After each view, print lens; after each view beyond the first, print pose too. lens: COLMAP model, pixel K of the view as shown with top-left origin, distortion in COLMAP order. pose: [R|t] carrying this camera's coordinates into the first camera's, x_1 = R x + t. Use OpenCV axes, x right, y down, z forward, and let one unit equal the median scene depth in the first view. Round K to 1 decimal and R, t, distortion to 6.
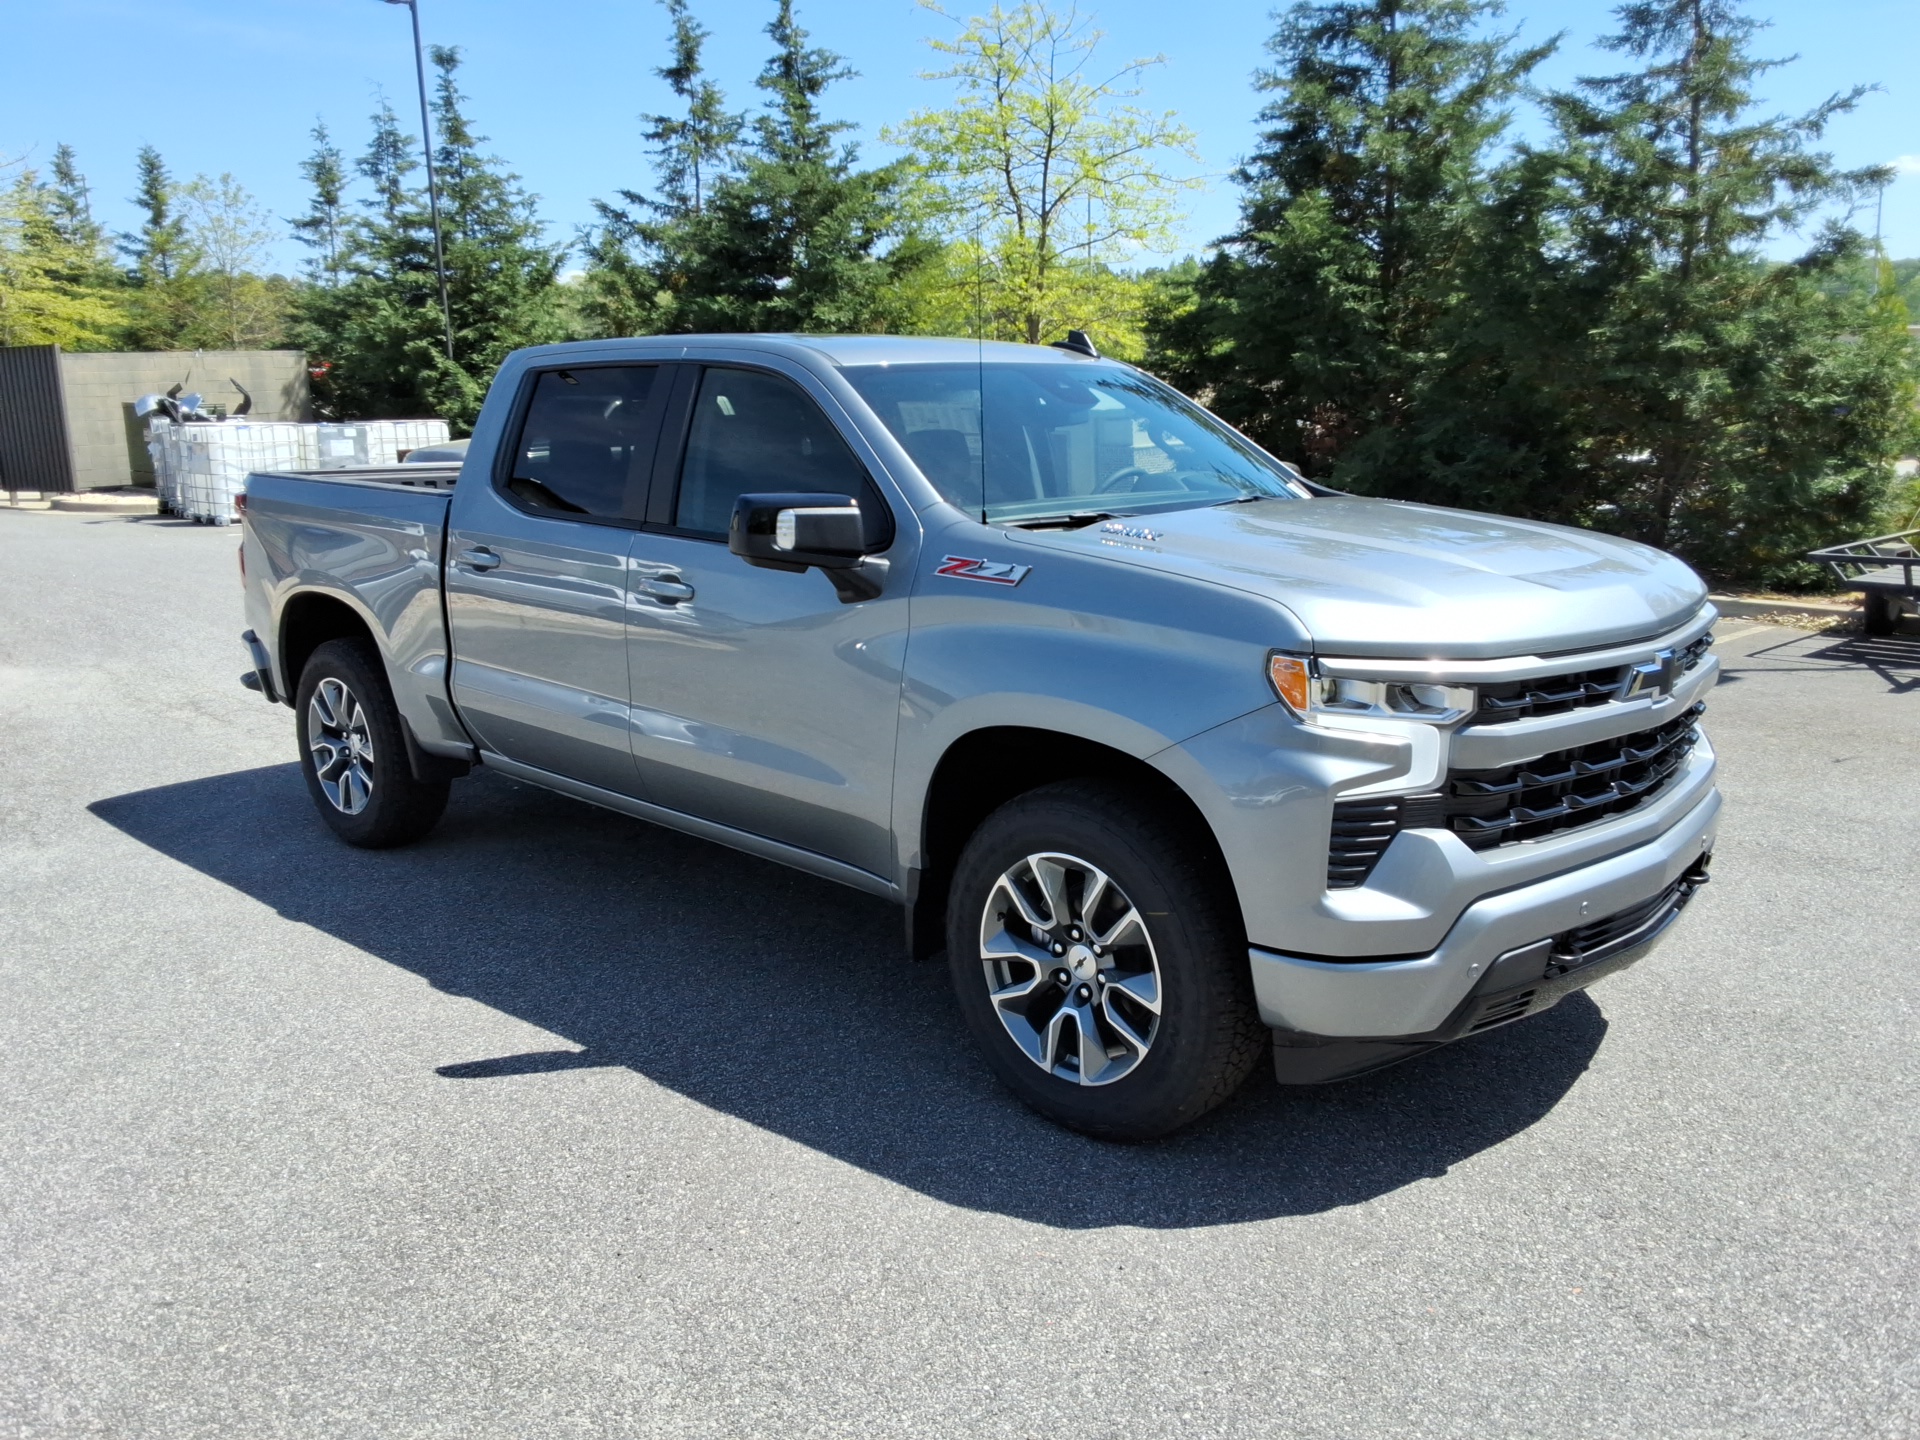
lens RADIAL K [[1537.5, 0, 962.4], [0, 1537.5, 708.3], [0, 0, 1]] dist [0.106329, -0.148089]
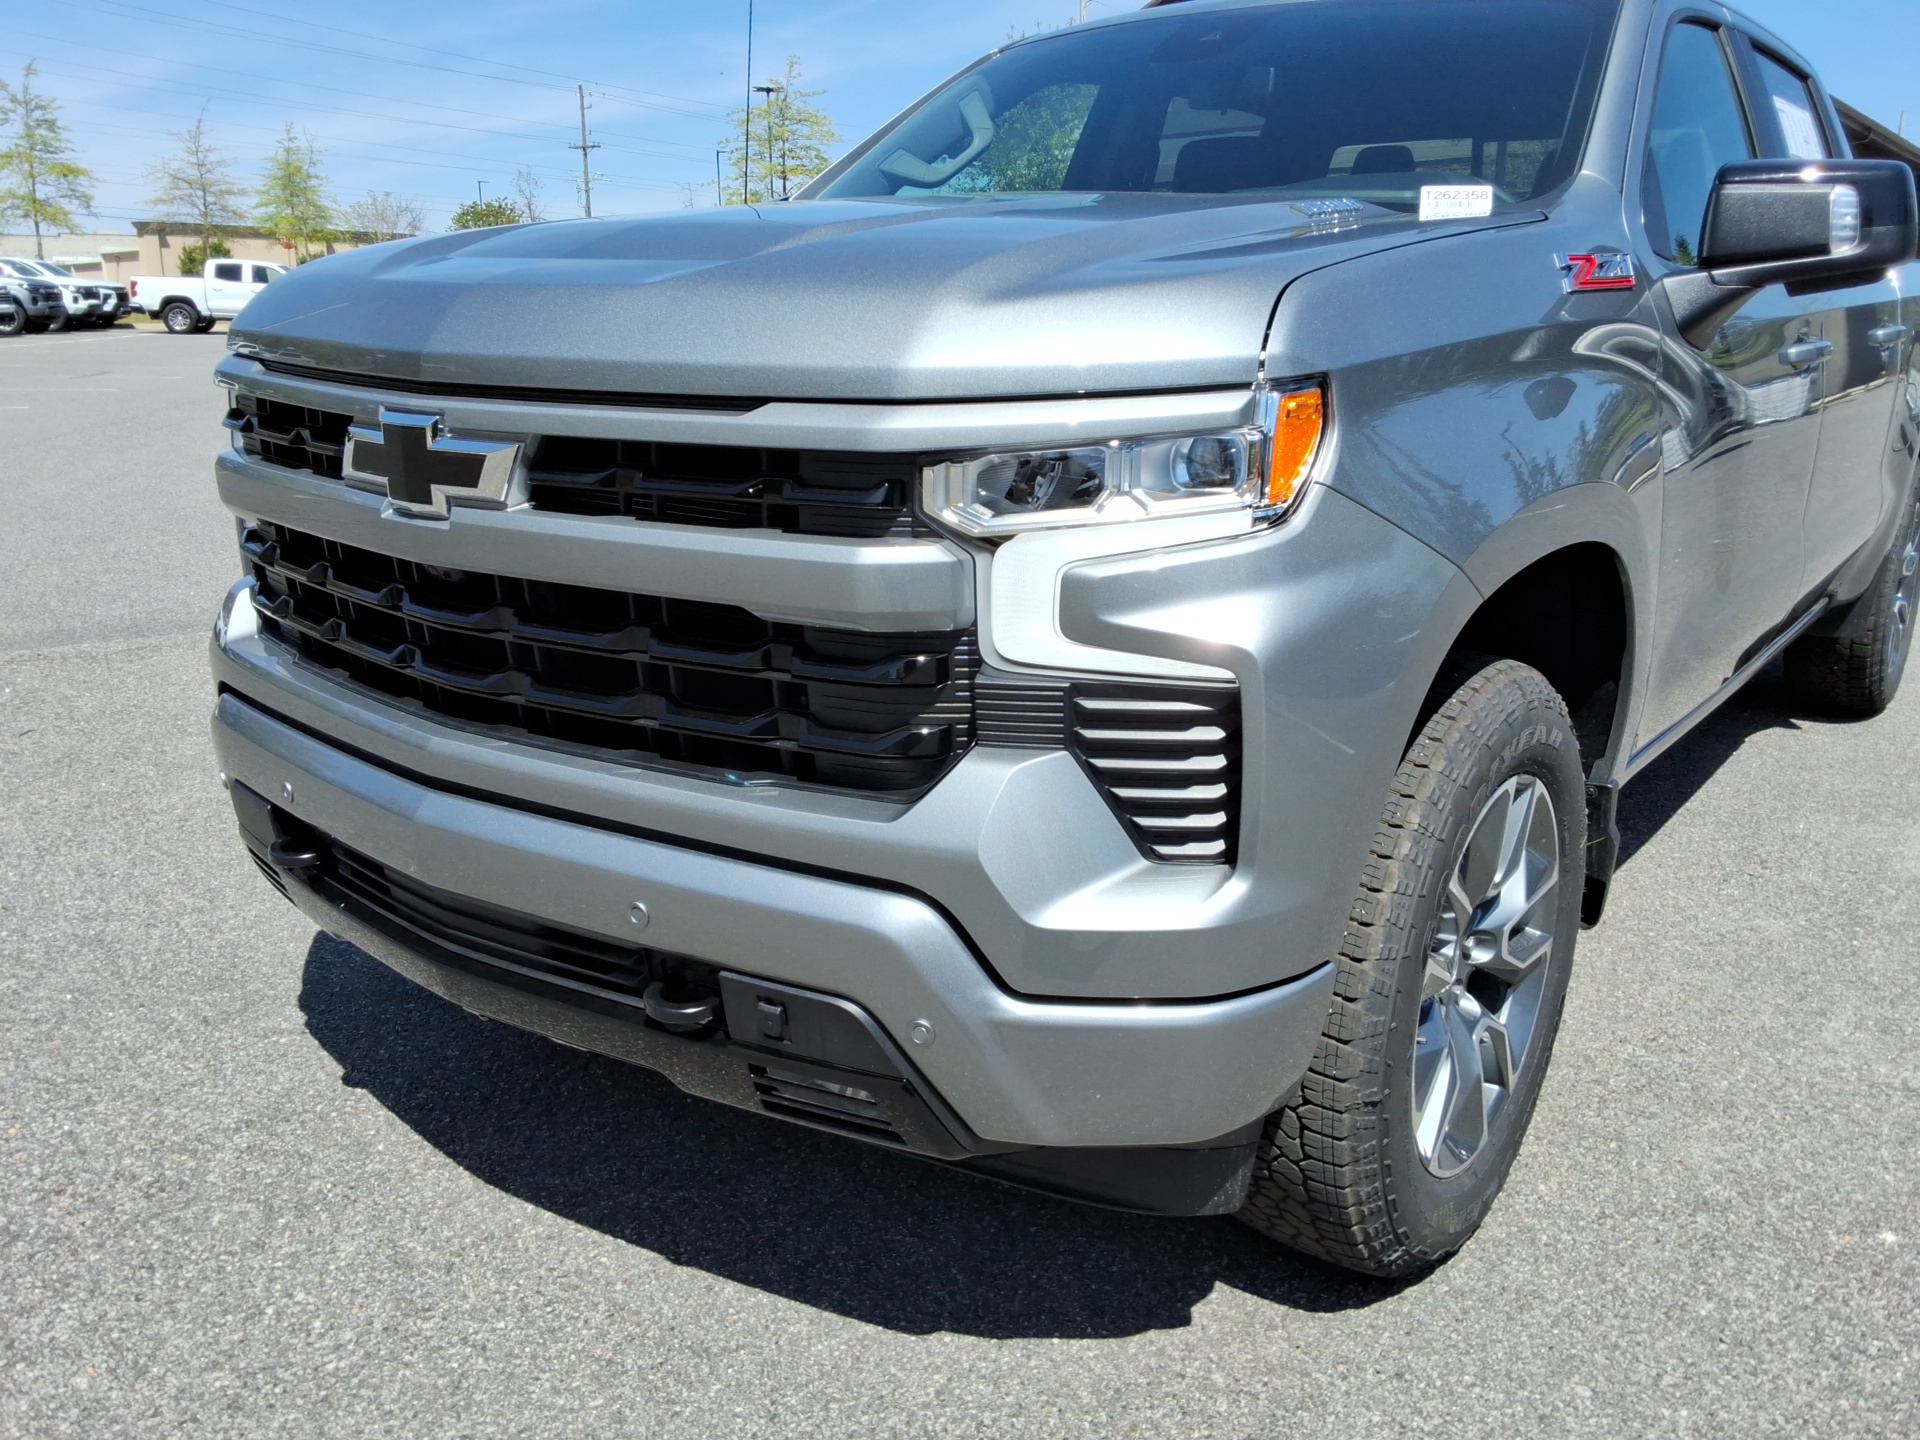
lens RADIAL K [[1537.5, 0, 962.4], [0, 1537.5, 708.3], [0, 0, 1]] dist [0.106329, -0.148089]
pose [[0.124275, 0.270715, -0.954604, 0.167300], [-0.210730, 0.947316, 0.241214, -0.018091], [0.969613, 0.171187, 0.174775, 0.188024]]
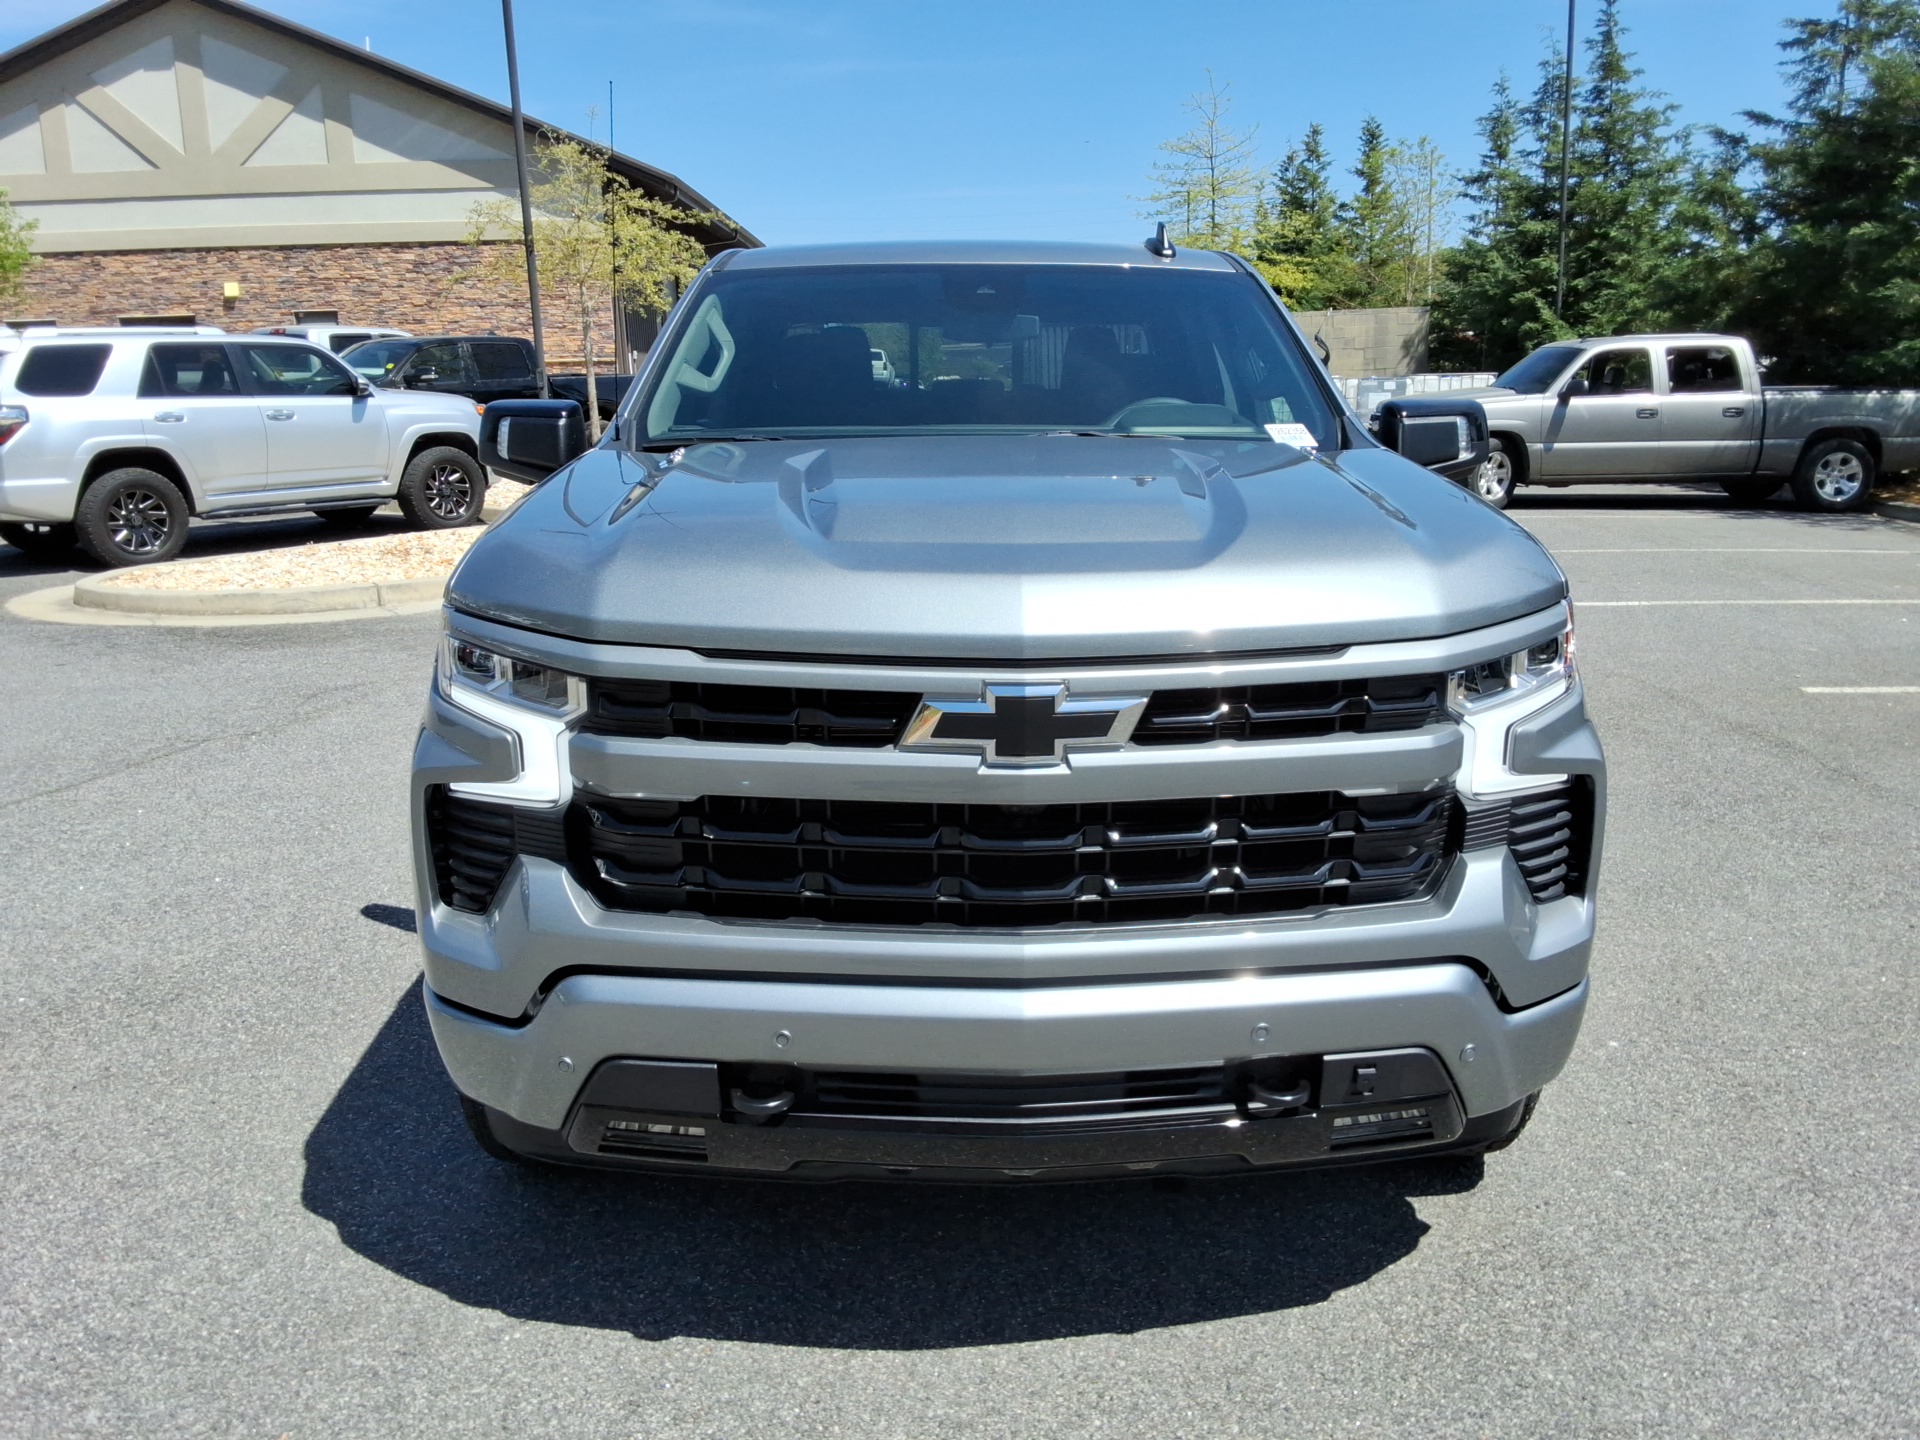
lens RADIAL K [[1544.9, 0, 987.4], [0, 1544.9, 697.6], [0, 0, 1]] dist [0.098319, -0.129361]
pose [[0.716615, 0.155673, -0.679874, 0.146768], [-0.144502, 0.986761, 0.073632, -0.012945], [0.682336, 0.045477, 0.729623, 0.092813]]
